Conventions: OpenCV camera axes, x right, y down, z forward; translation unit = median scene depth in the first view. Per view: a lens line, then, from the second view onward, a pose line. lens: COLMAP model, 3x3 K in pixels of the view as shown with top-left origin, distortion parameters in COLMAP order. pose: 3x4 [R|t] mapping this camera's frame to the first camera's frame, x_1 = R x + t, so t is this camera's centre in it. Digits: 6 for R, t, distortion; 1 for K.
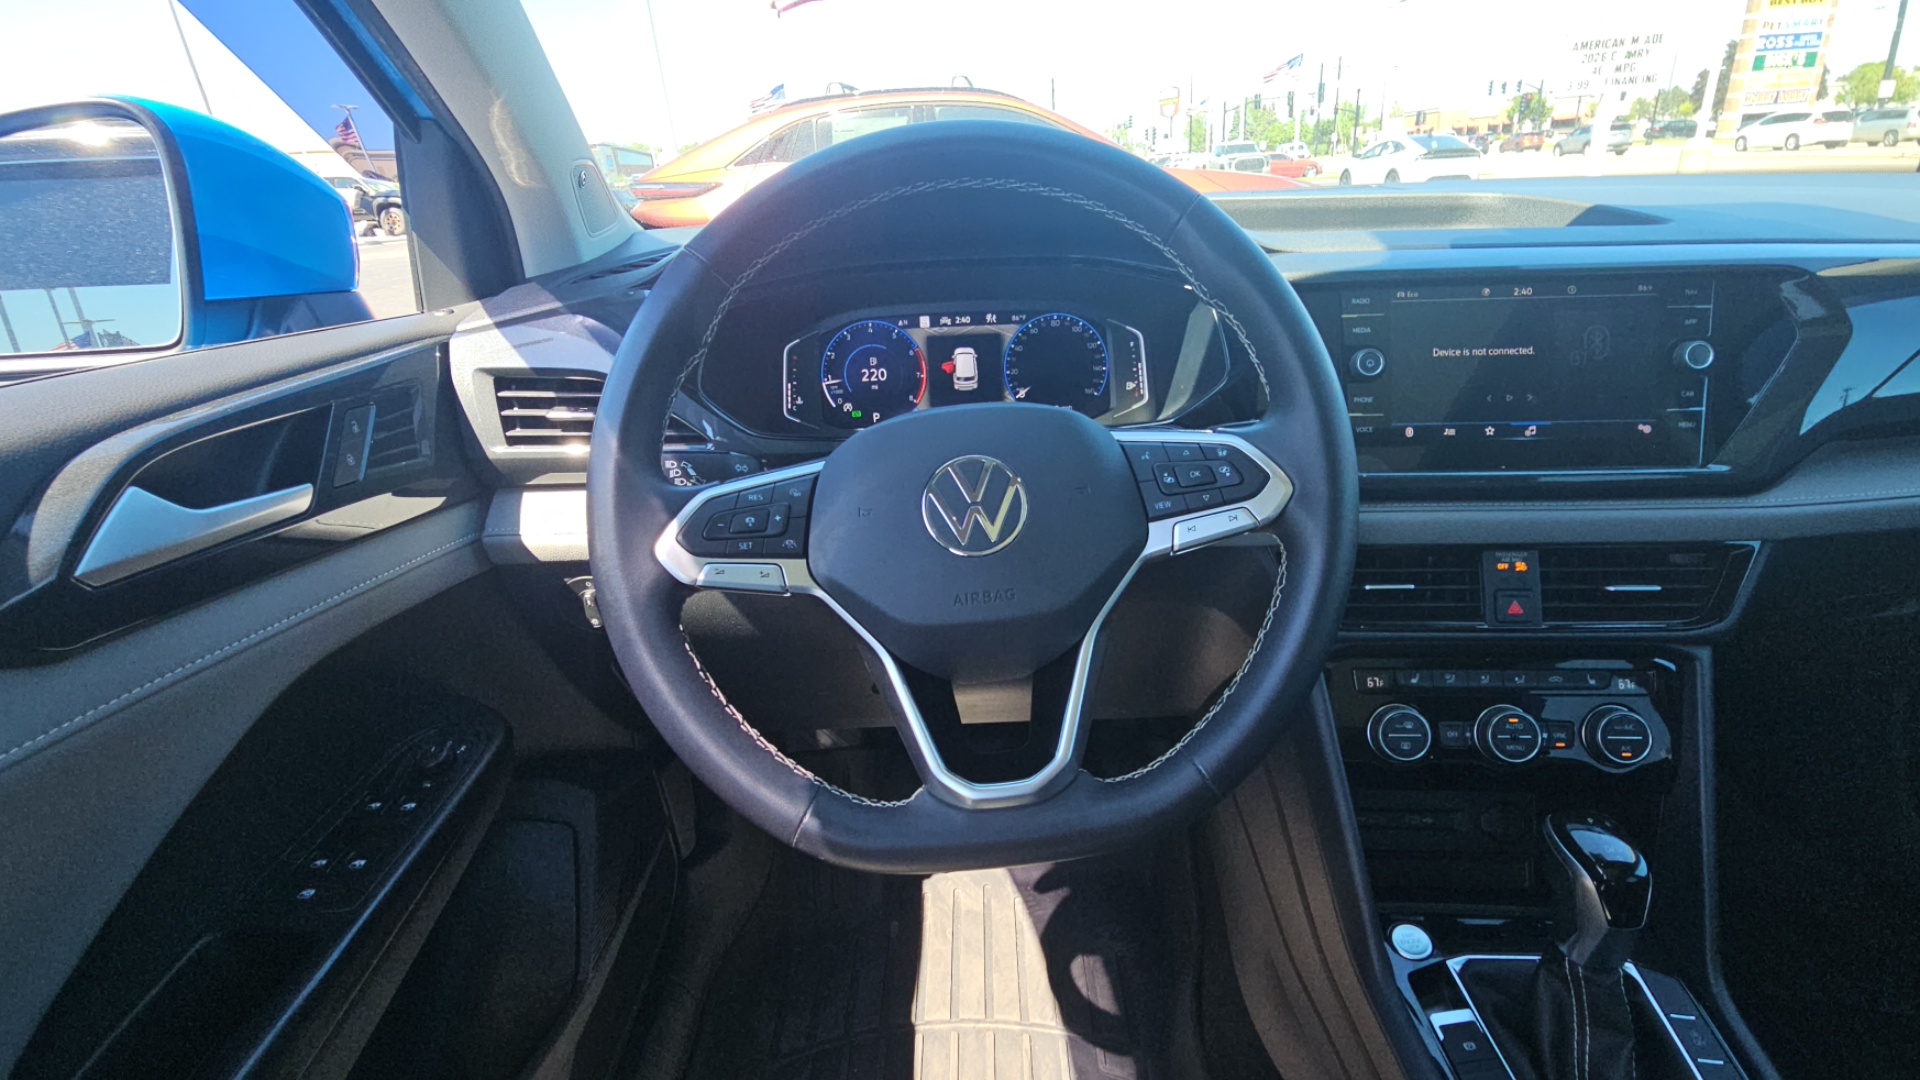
lens RADIAL K [[858.8, 0, 980.2], [0, 858.8, 554.9], [0, 0, 1]] dist [0.009690, -0.007758]
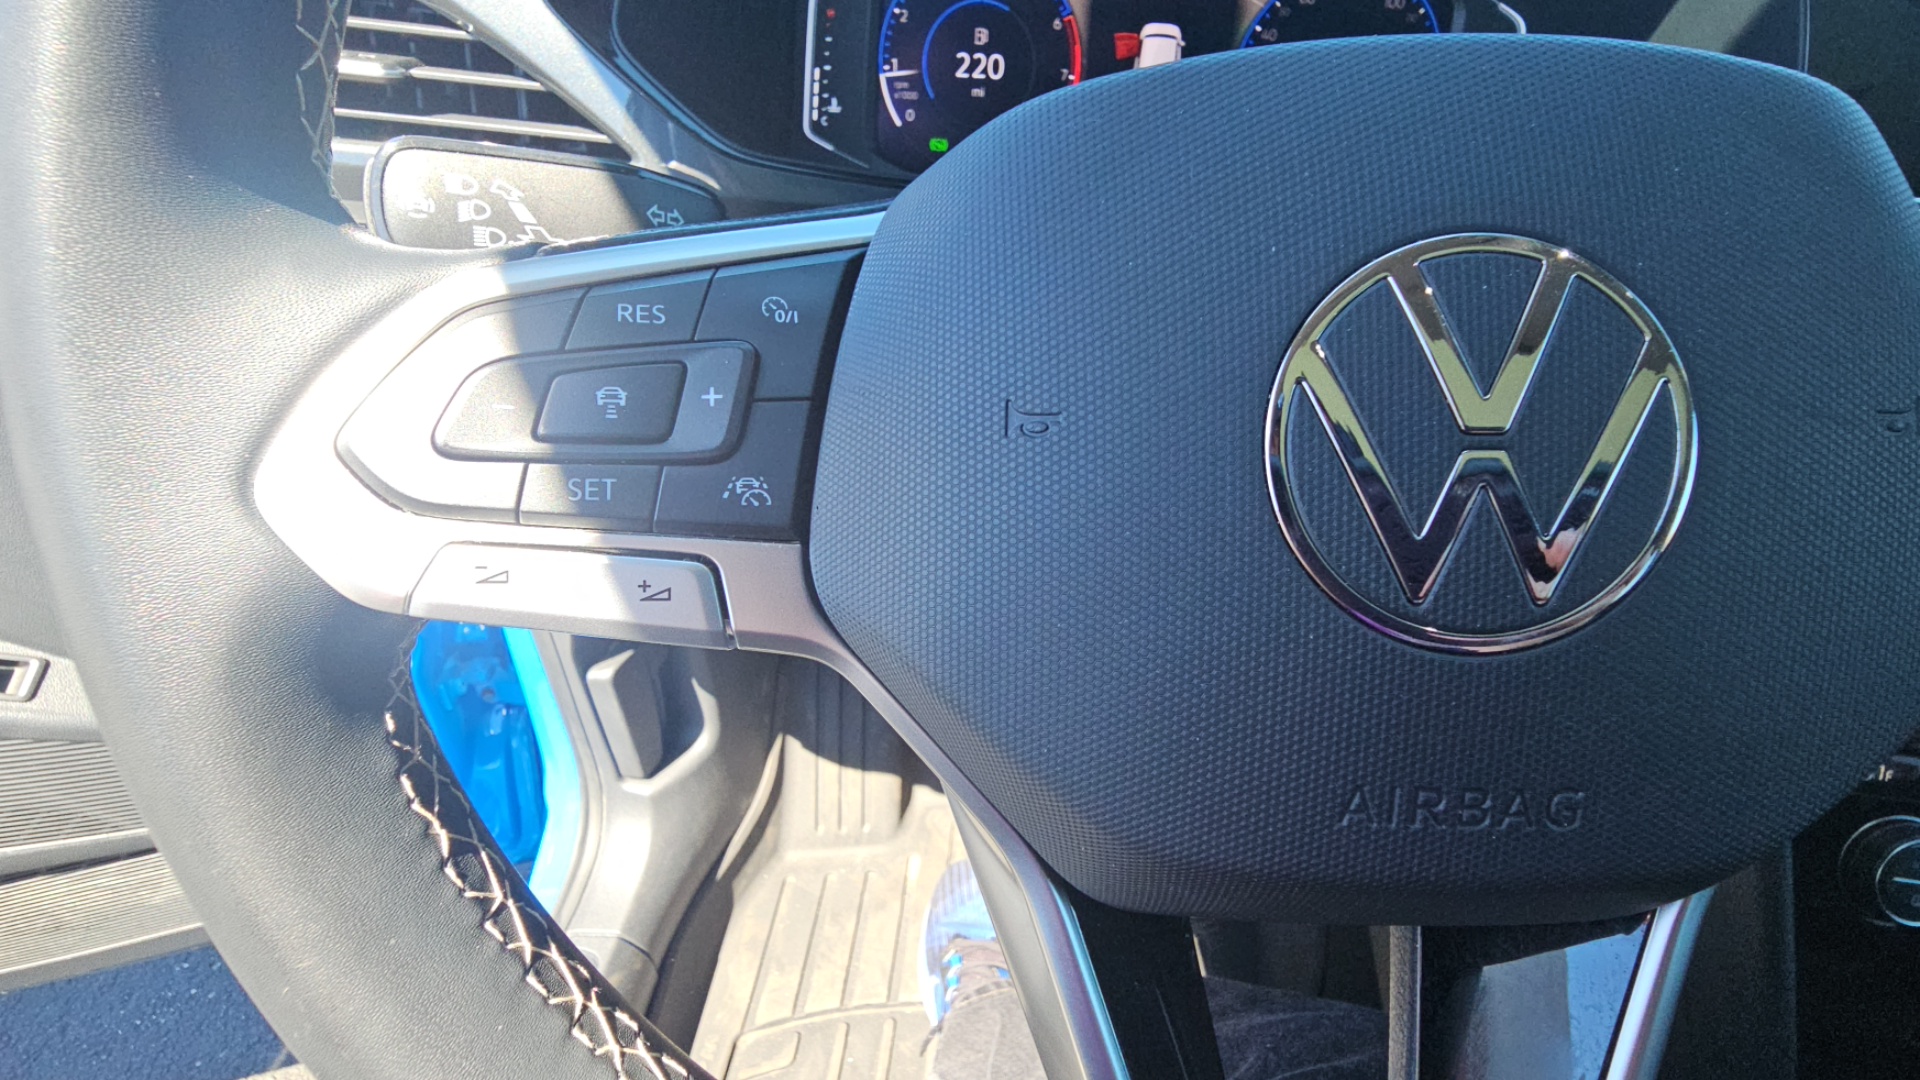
lens RADIAL K [[858.8, 0, 979.6], [0, 858.8, 549.2], [0, 0, 1]] dist [0.009690, -0.007758]
pose [[0.994067, 0.106535, -0.021932, -0.082265], [-0.099264, 0.970997, 0.217514, -0.039645], [0.044468, -0.214046, 0.975811, 0.435323]]
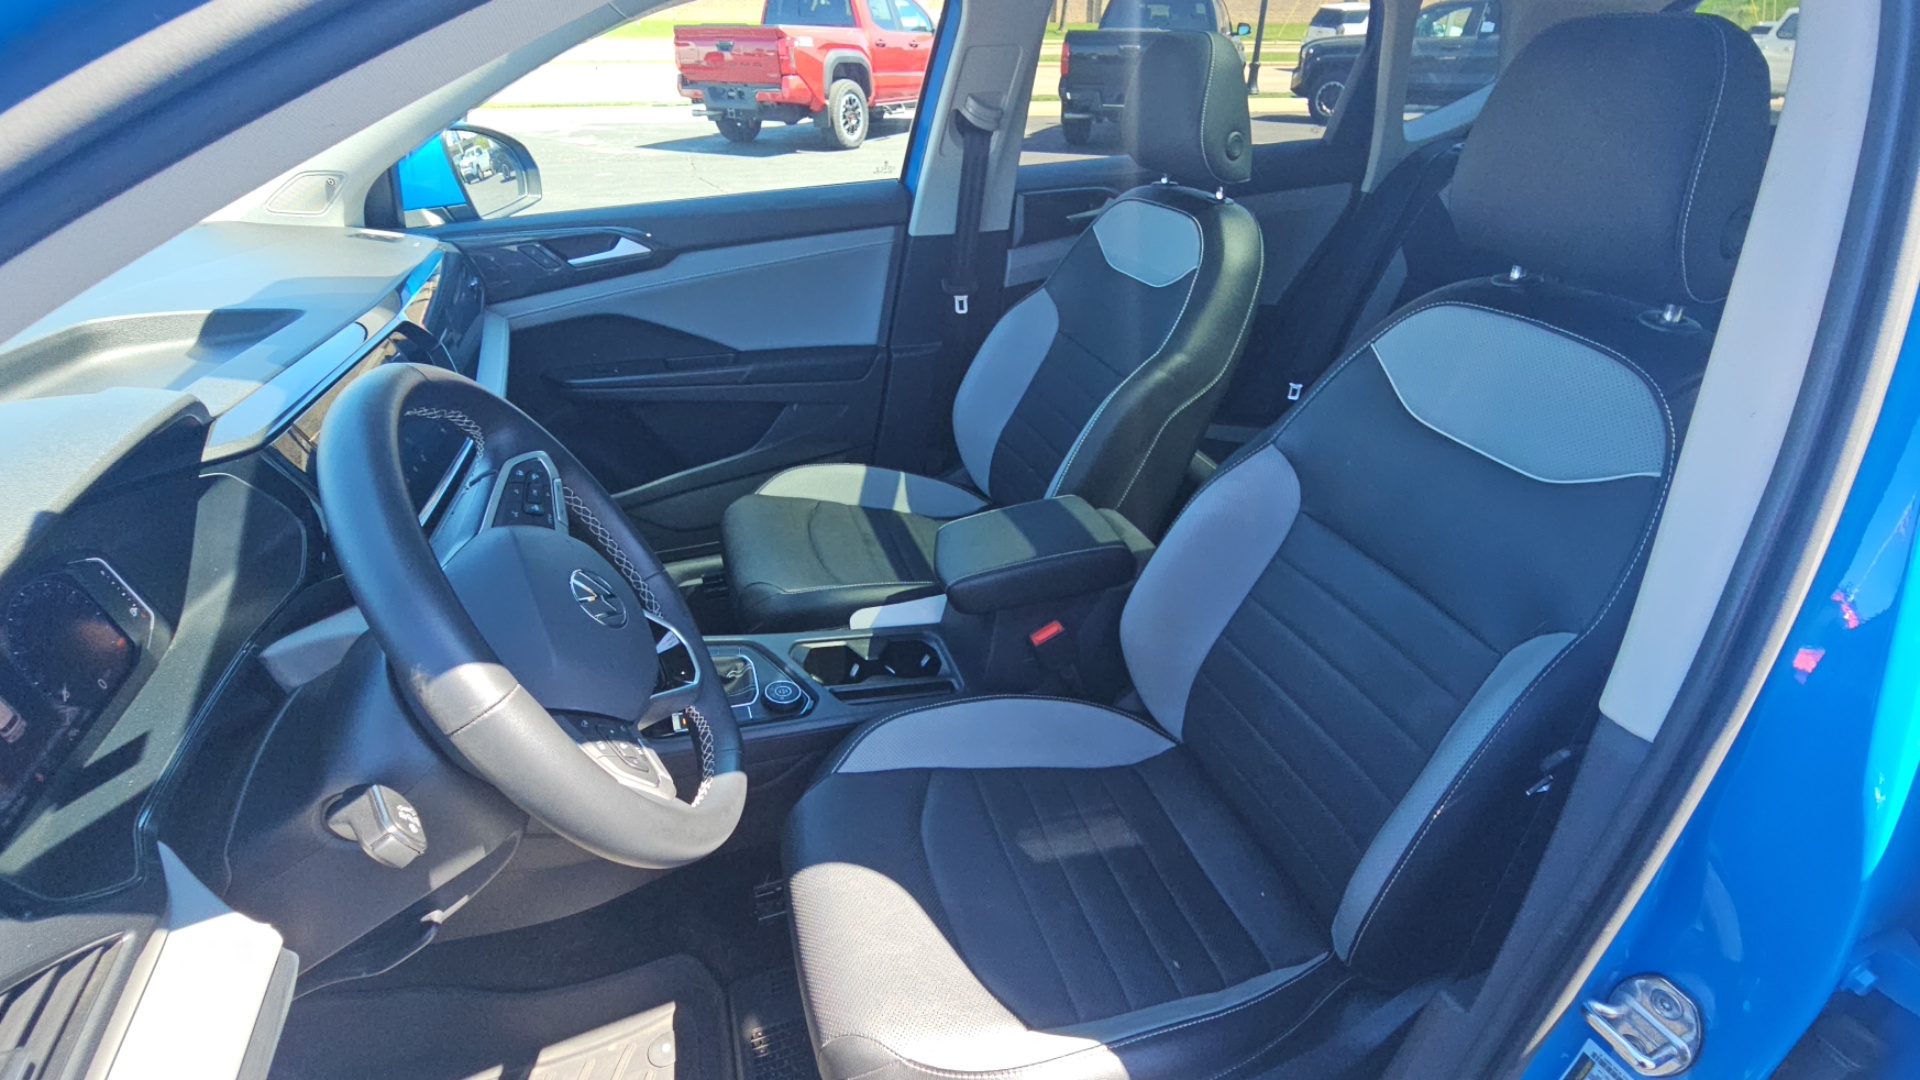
lens RADIAL K [[858.8, 0, 978.3], [0, 858.8, 544.9], [0, 0, 1]] dist [0.009690, -0.007758]
pose [[-0.317173, -0.450276, 0.834657, -0.807083], [0.394544, 0.737671, 0.547883, -0.392969], [-0.862401, 0.503083, -0.056316, 0.280639]]
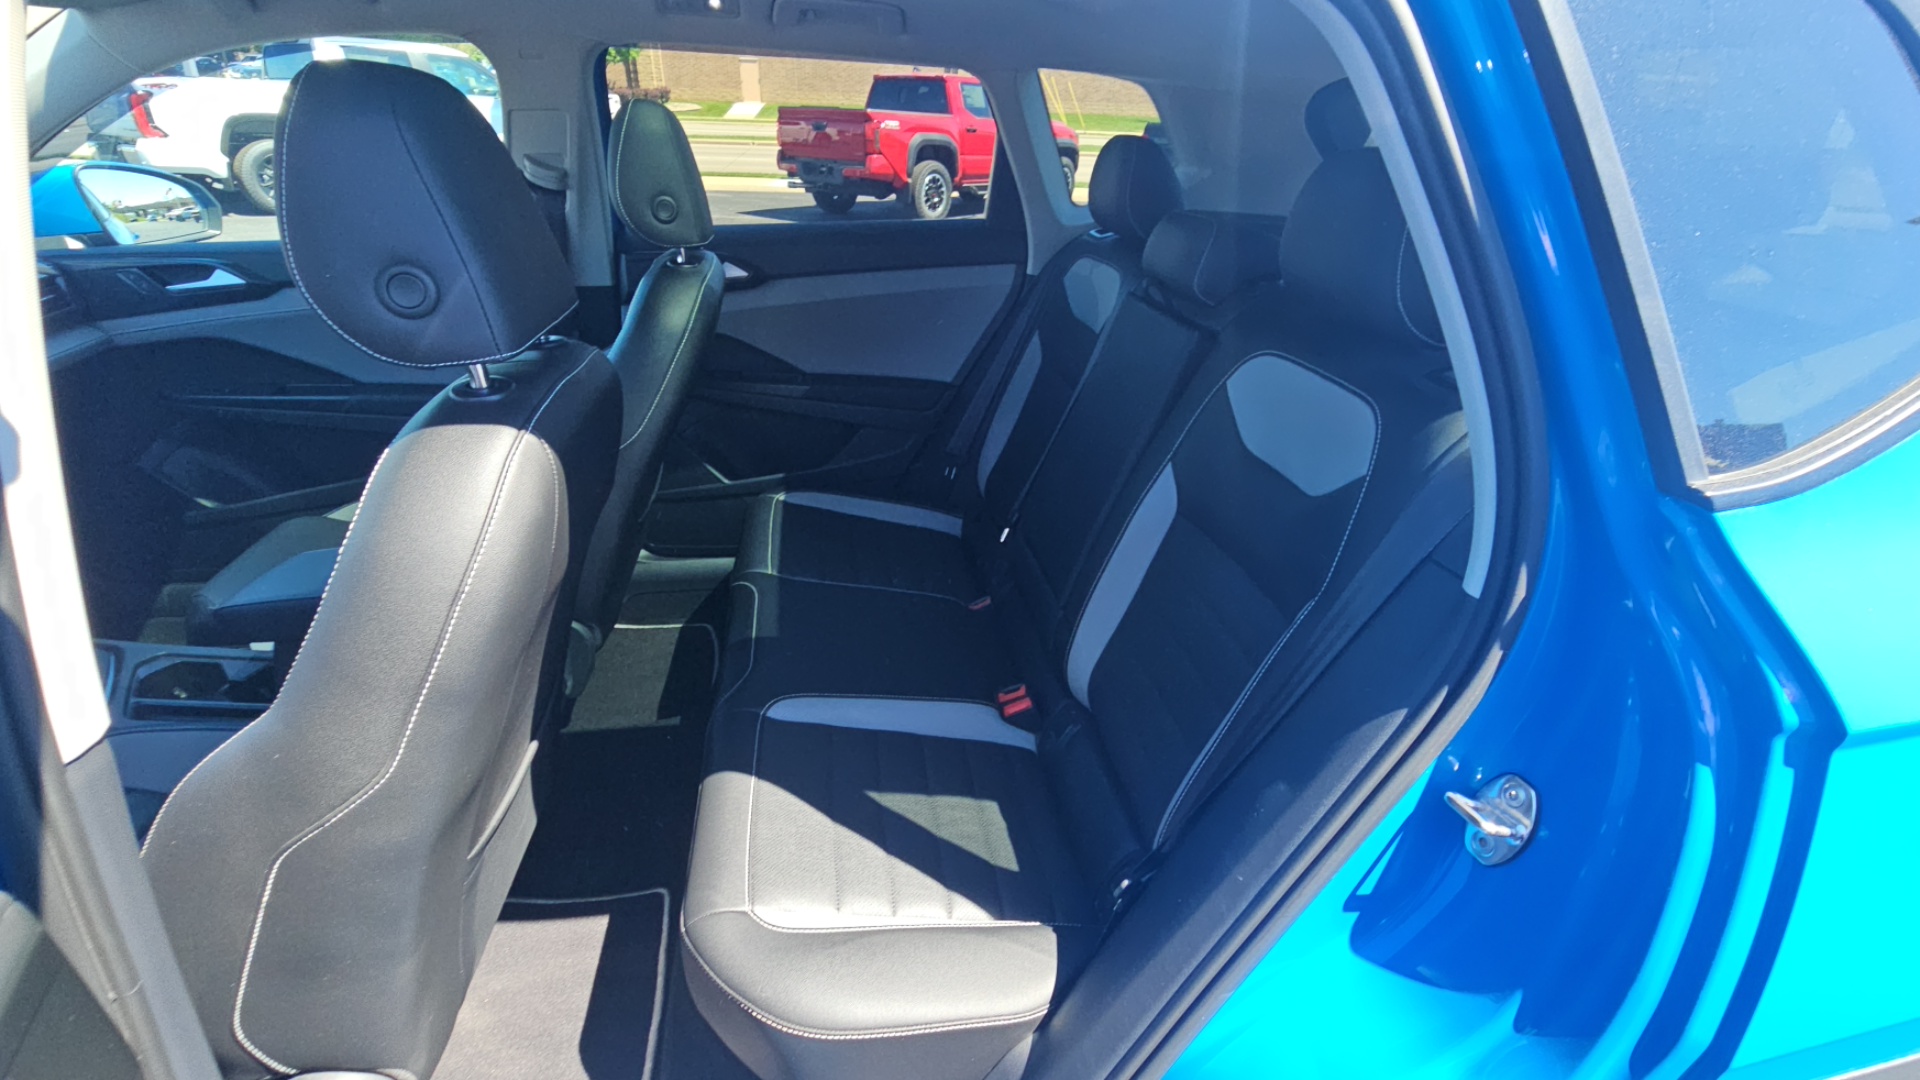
lens RADIAL K [[858.8, 0, 979.8], [0, 858.8, 542.2], [0, 0, 1]] dist [0.009690, -0.007758]
pose [[-0.152100, -0.403032, 0.902458, -1.091351], [0.377021, 0.820381, 0.429920, 0.231293], [-0.913631, 0.405636, 0.027172, -1.066084]]
